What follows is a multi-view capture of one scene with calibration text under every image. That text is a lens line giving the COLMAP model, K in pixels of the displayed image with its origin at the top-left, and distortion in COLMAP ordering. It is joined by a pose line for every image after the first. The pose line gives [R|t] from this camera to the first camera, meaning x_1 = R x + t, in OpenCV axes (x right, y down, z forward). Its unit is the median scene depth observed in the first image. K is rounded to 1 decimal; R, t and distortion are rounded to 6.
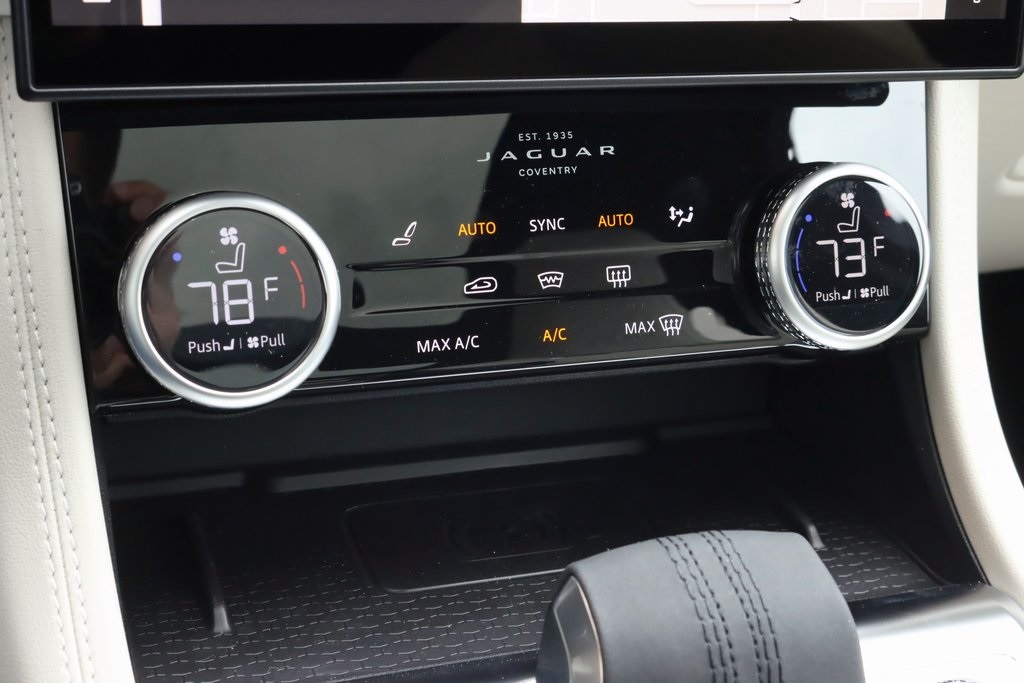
lens RADIAL K [[1550.5, 0, 512.0], [0, 1550.5, 341.5], [0, 0, 1]] dist [0.001209, 0.065548]
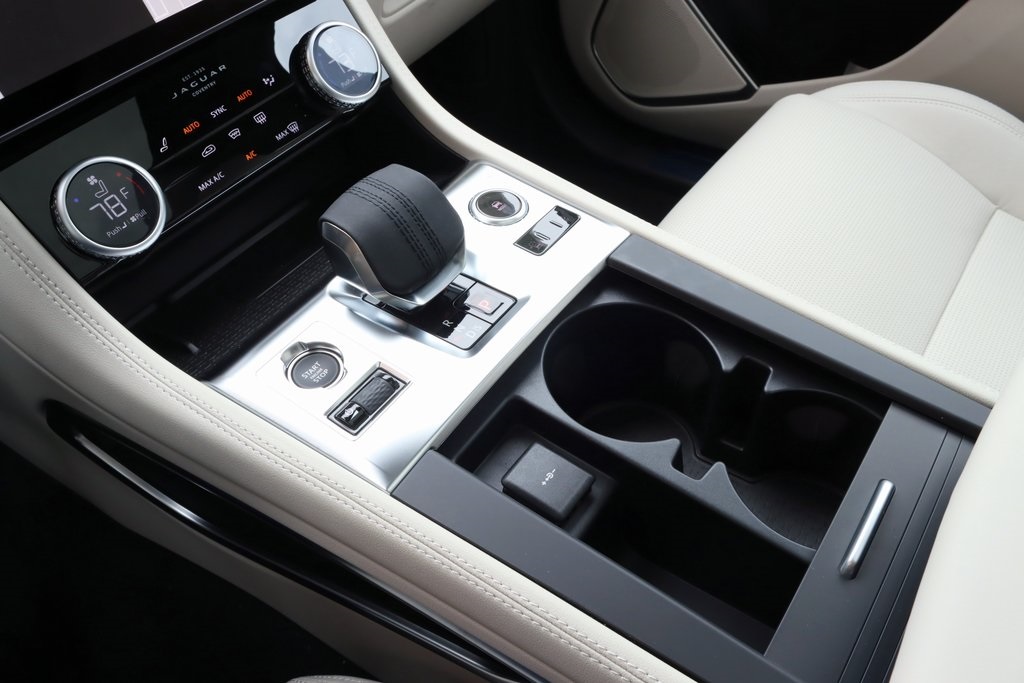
lens RADIAL K [[847.2, 0, 512.0], [0, 847.2, 341.5], [0, 0, 1]] dist [-0.000771, 0.005838]
pose [[0.789526, -0.554957, 0.262050, -0.141024], [0.503901, 0.829927, 0.239384, 0.113390], [-0.350331, -0.056953, 0.934893, -0.259483]]
